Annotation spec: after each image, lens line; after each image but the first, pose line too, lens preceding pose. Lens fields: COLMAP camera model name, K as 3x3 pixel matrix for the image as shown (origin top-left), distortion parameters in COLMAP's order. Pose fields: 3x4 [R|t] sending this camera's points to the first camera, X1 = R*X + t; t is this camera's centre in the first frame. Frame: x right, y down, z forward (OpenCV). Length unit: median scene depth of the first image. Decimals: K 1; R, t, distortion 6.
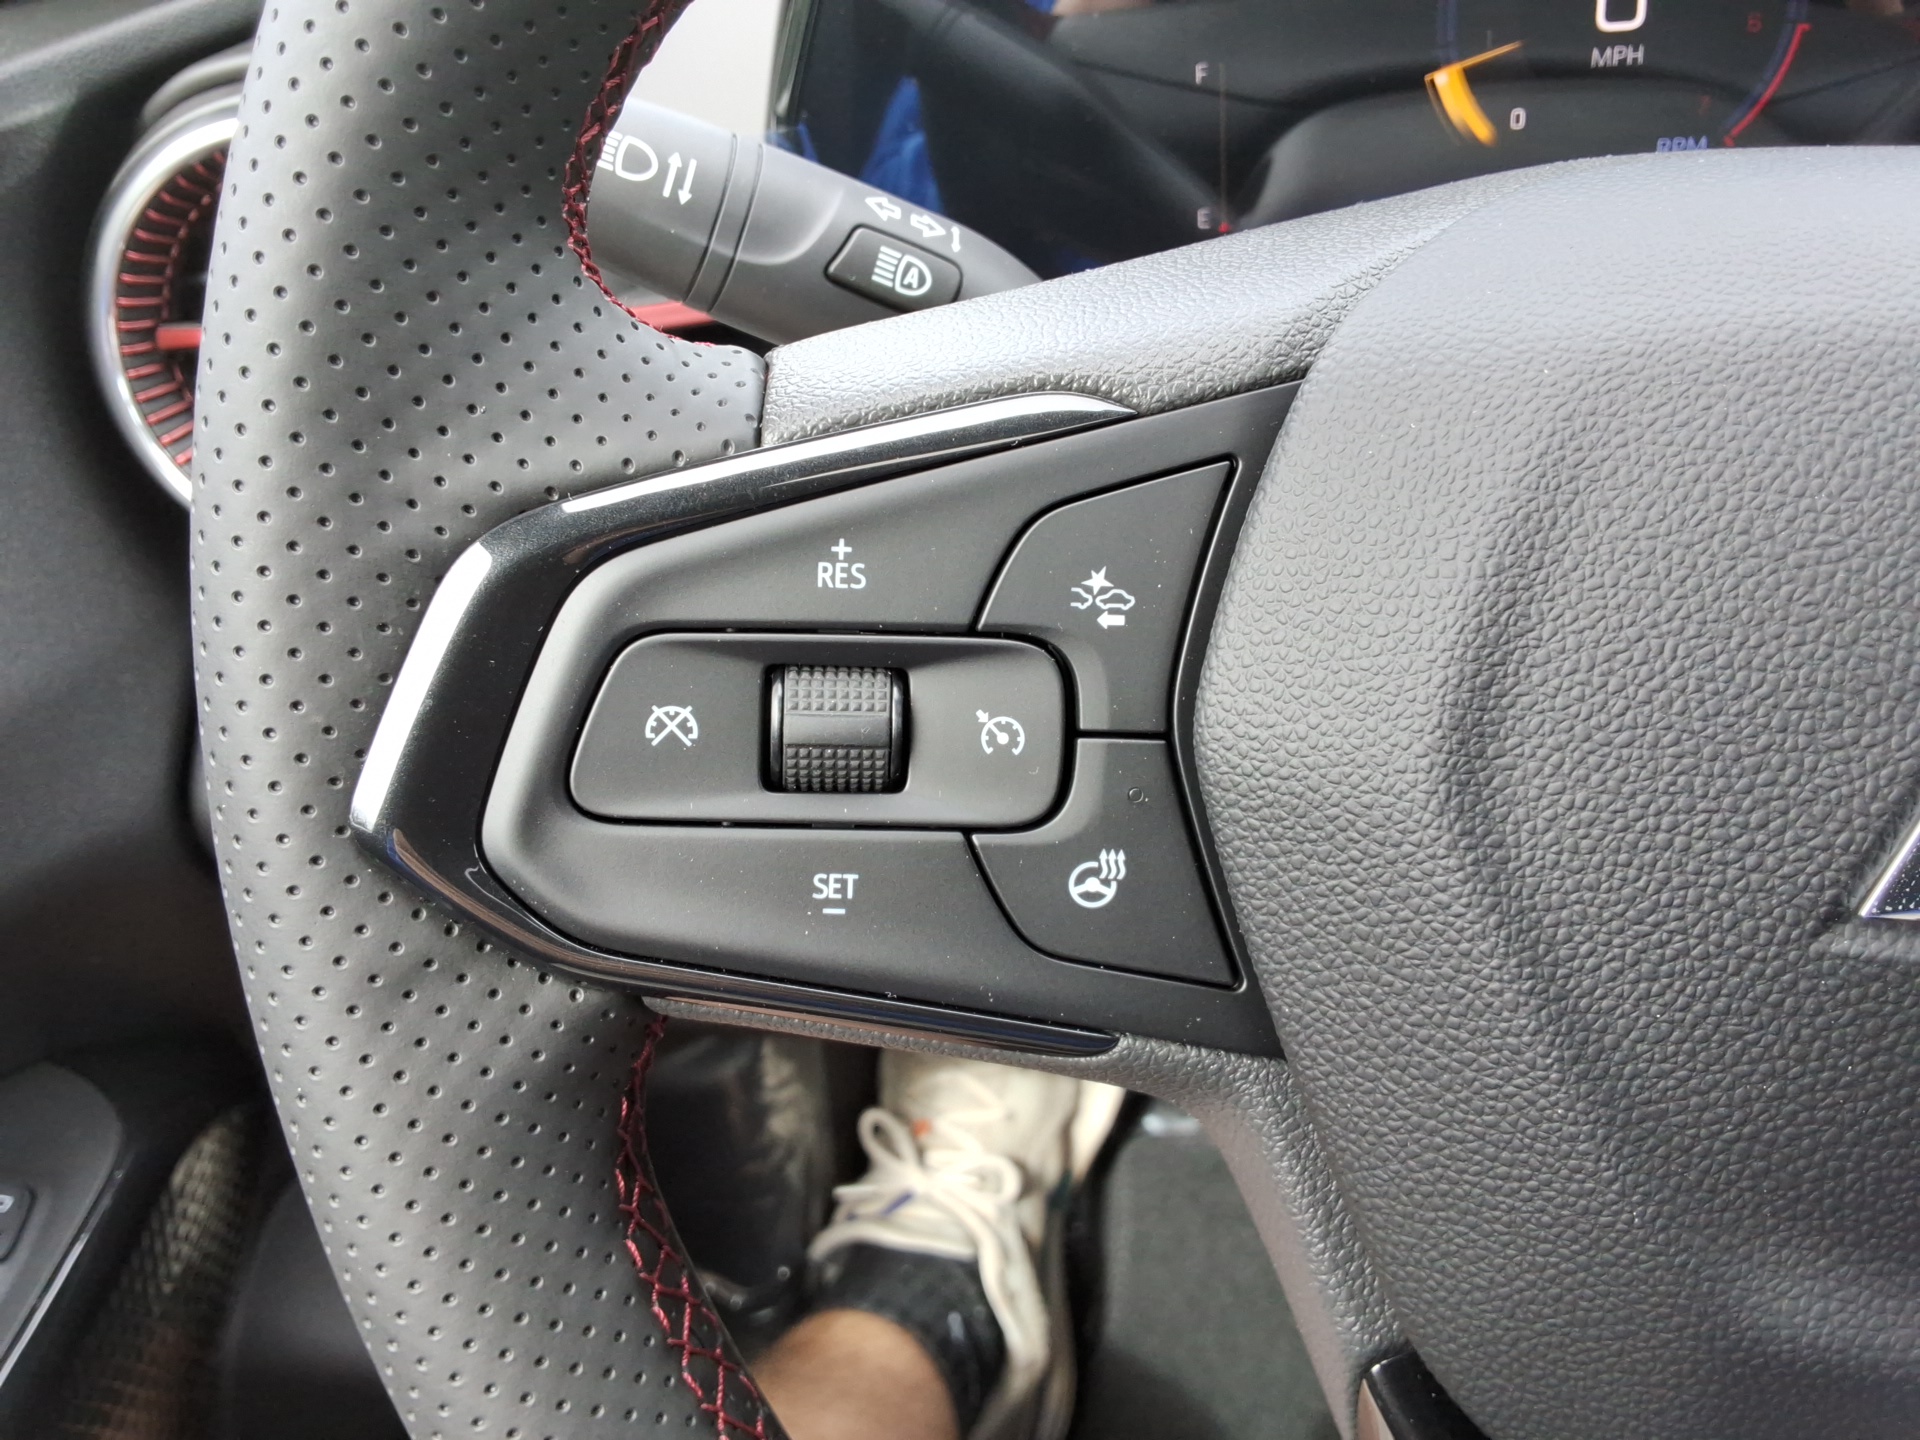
lens RADIAL K [[1541.7, 0, 967.3], [0, 1541.7, 704.6], [0, 0, 1]] dist [0.145236, -0.245627]
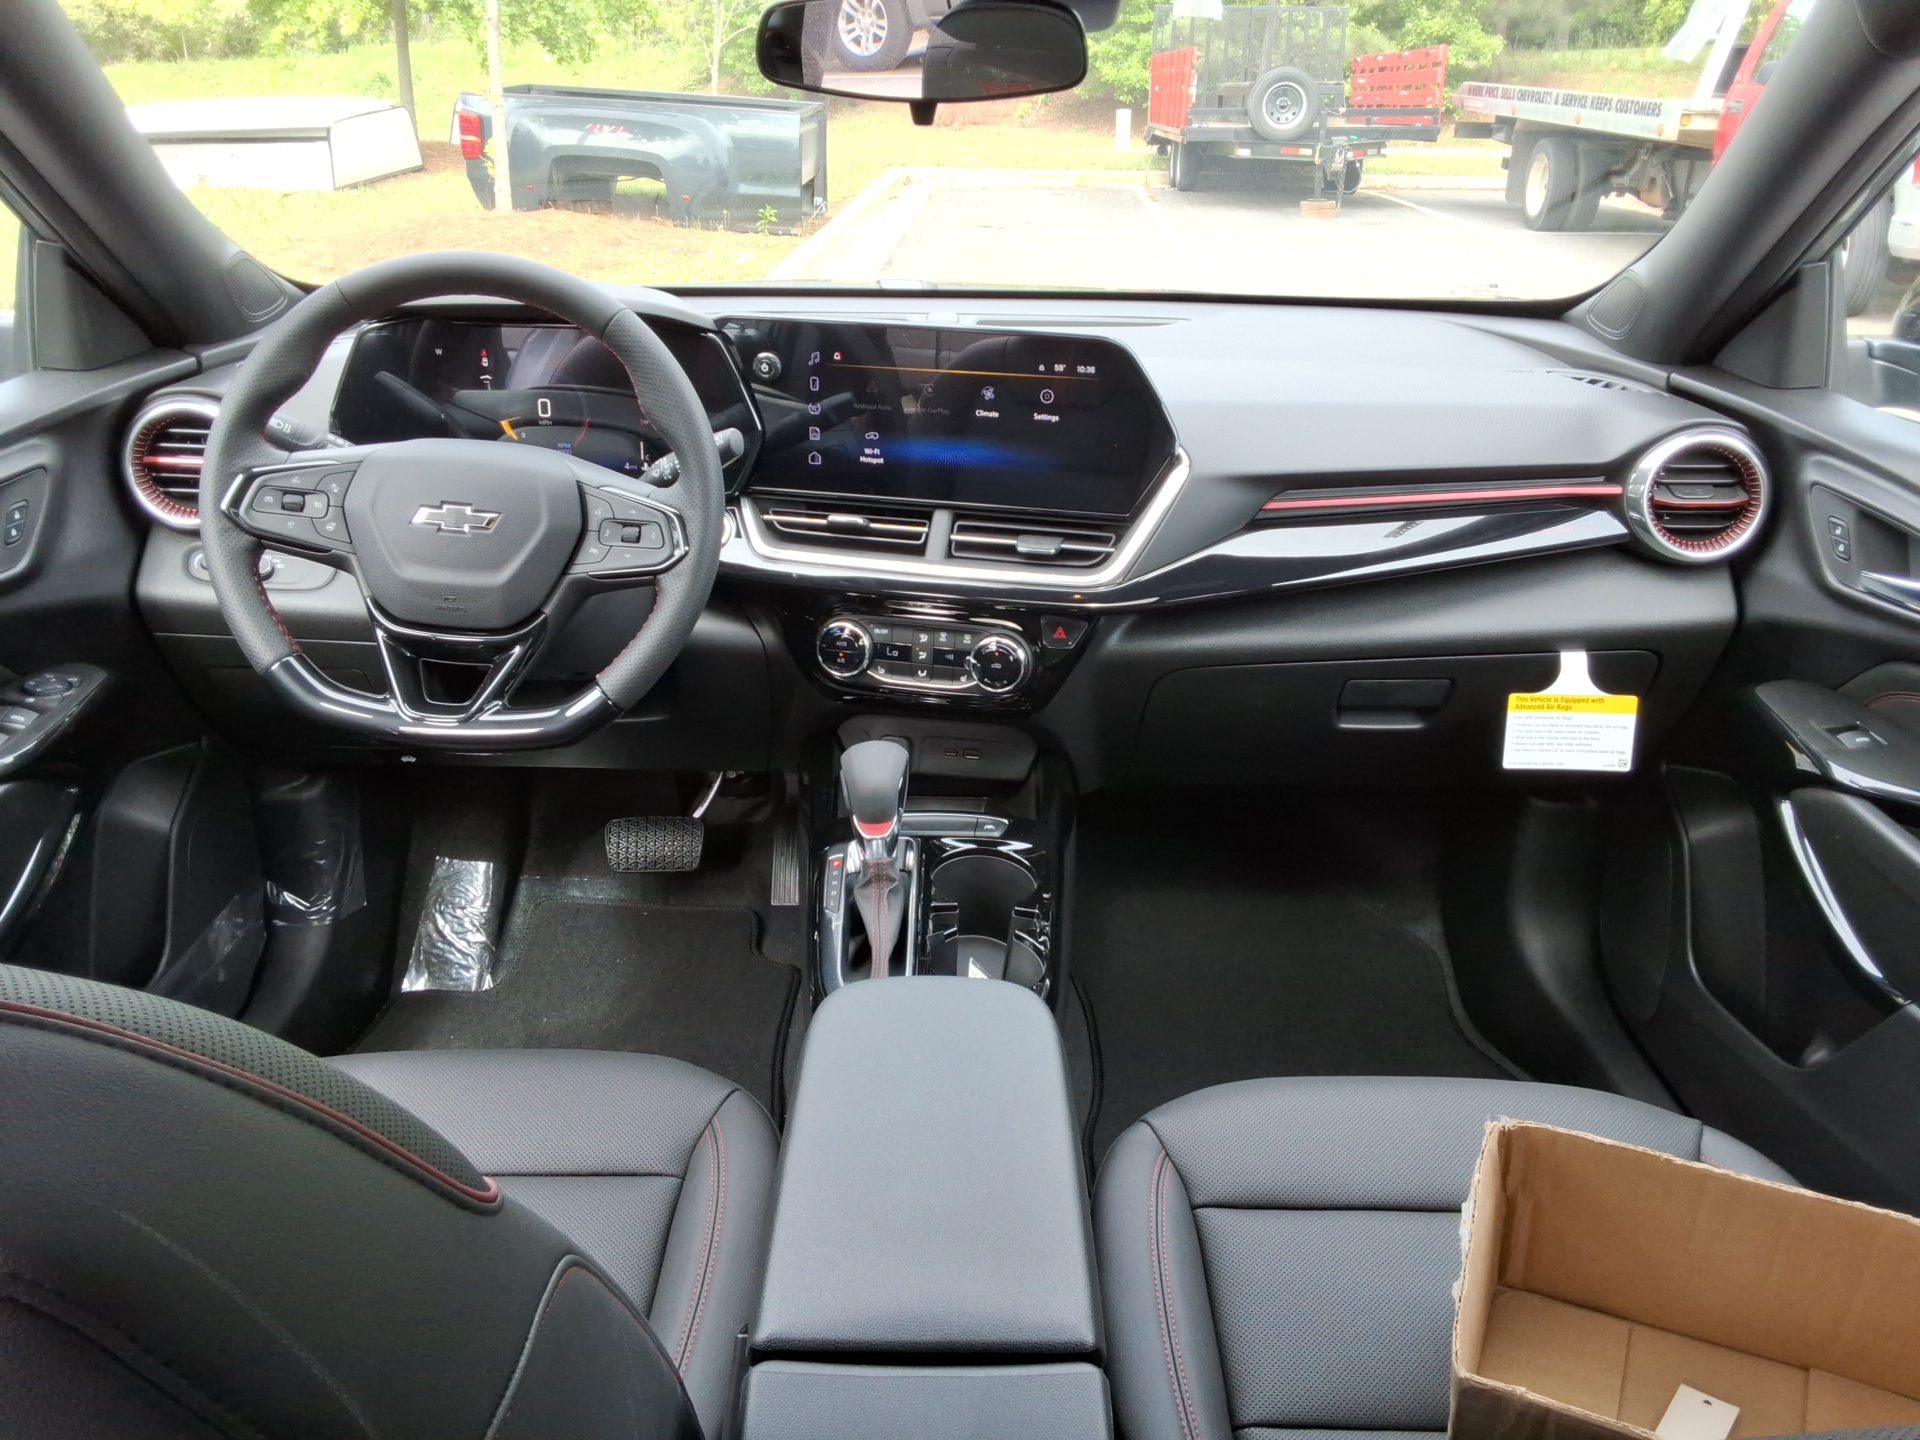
lens RADIAL K [[1546.6, 0, 982.6], [0, 1546.6, 713.3], [0, 0, 1]] dist [0.086936, -0.129594]
pose [[0.983696, 0.057869, 0.170277, 1.856616], [-0.027919, 0.984476, -0.173286, 2.122601], [-0.177662, 0.165706, 0.970040, -6.370293]]
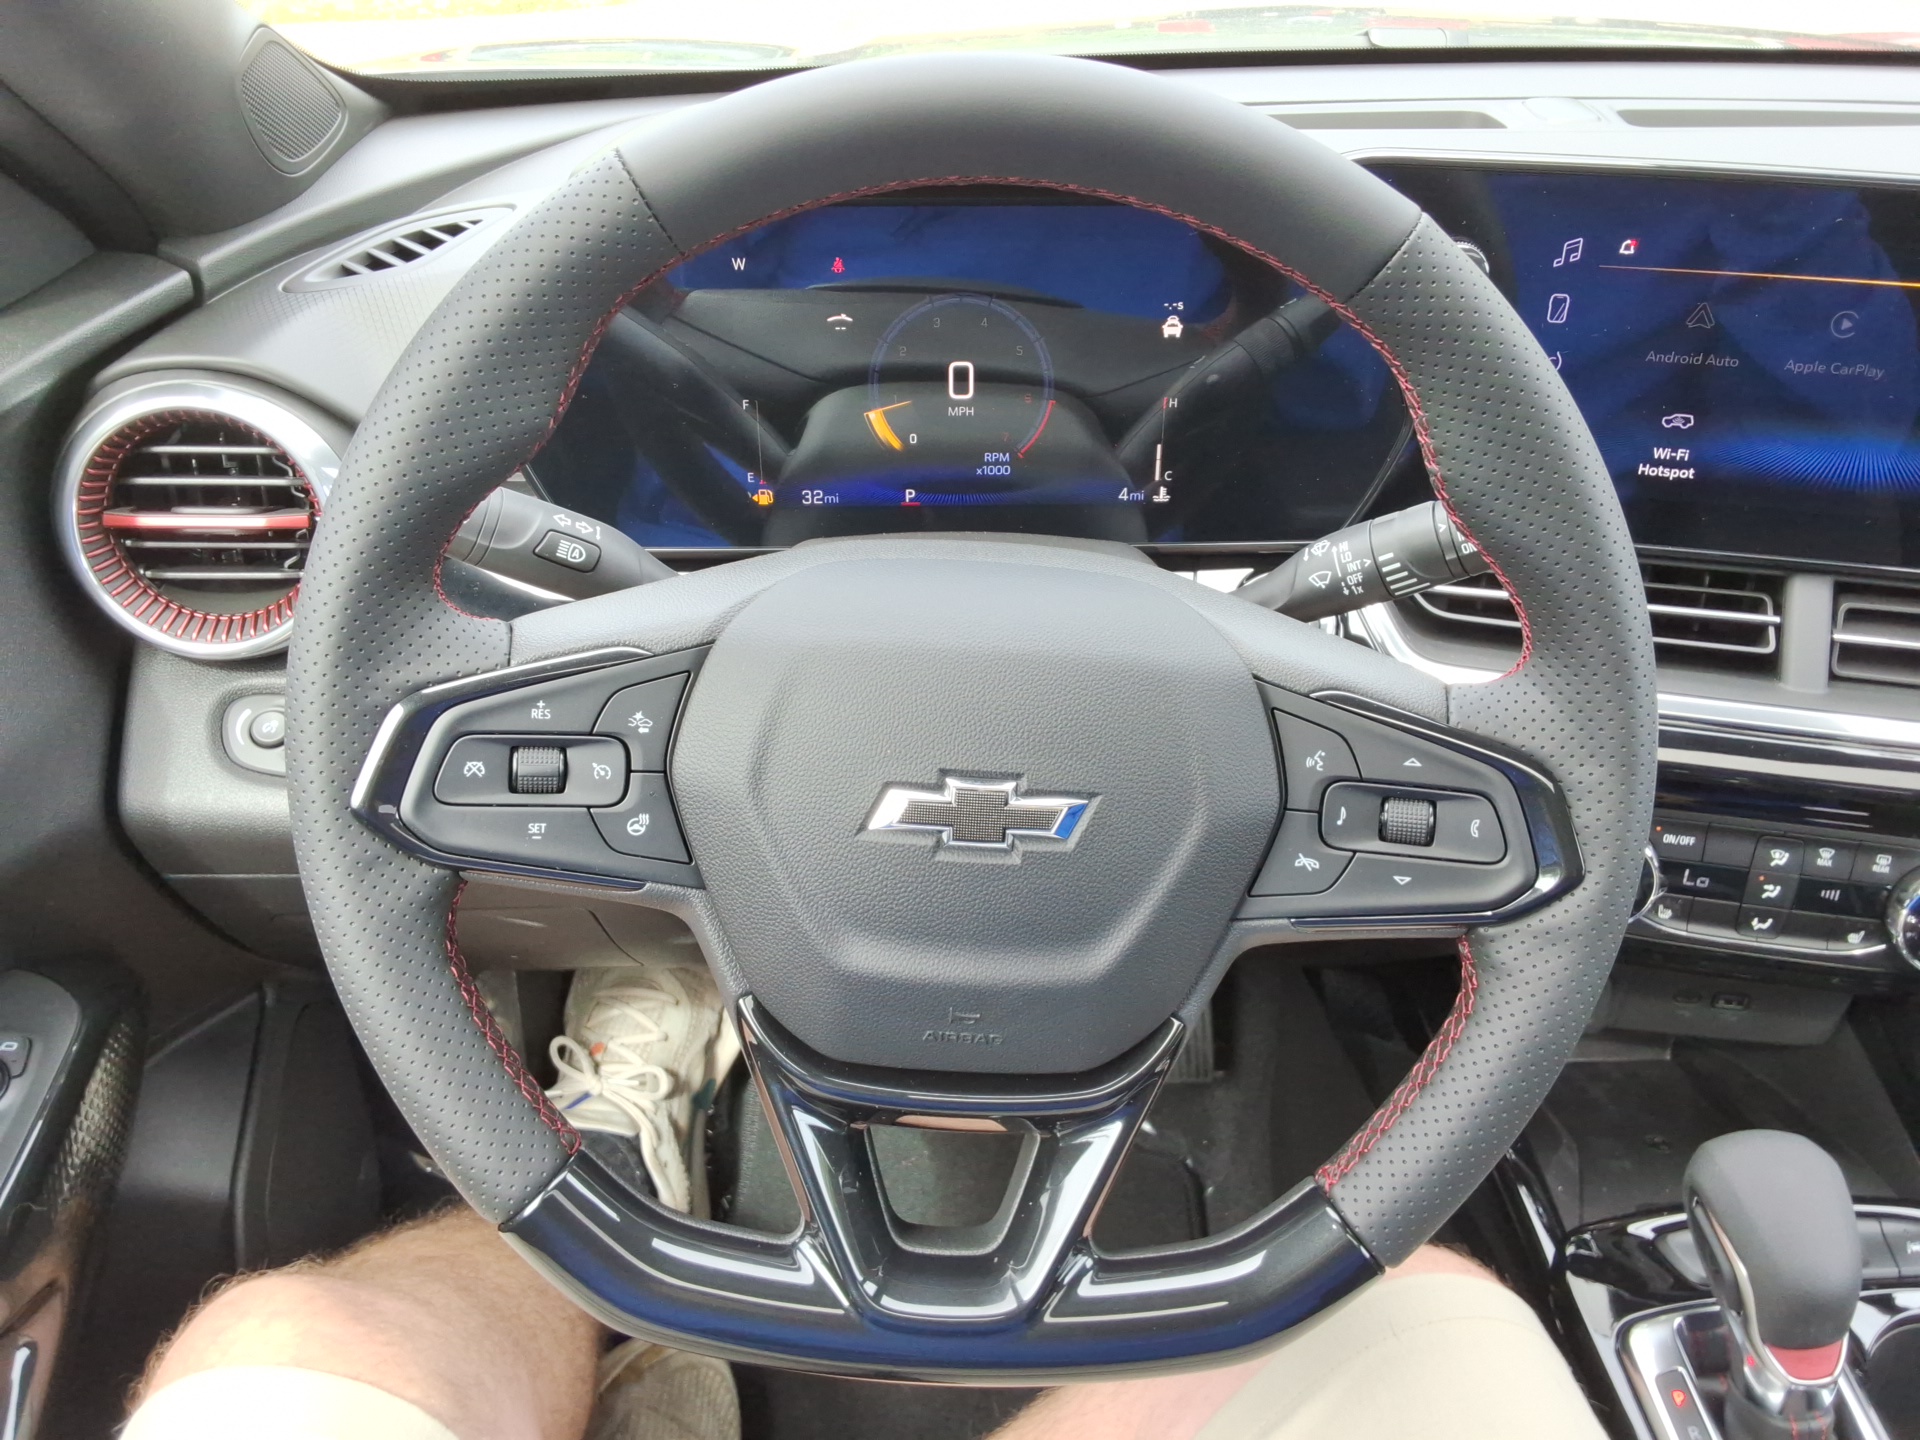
lens RADIAL K [[1541.7, 0, 967.3], [0, 1541.7, 704.6], [0, 0, 1]] dist [0.145236, -0.245627]
pose [[0.982145, 0.006901, 0.187998, 0.138324], [-0.005930, 0.999966, -0.005726, -0.086832], [-0.188031, 0.004509, 0.982153, -1.802496]]
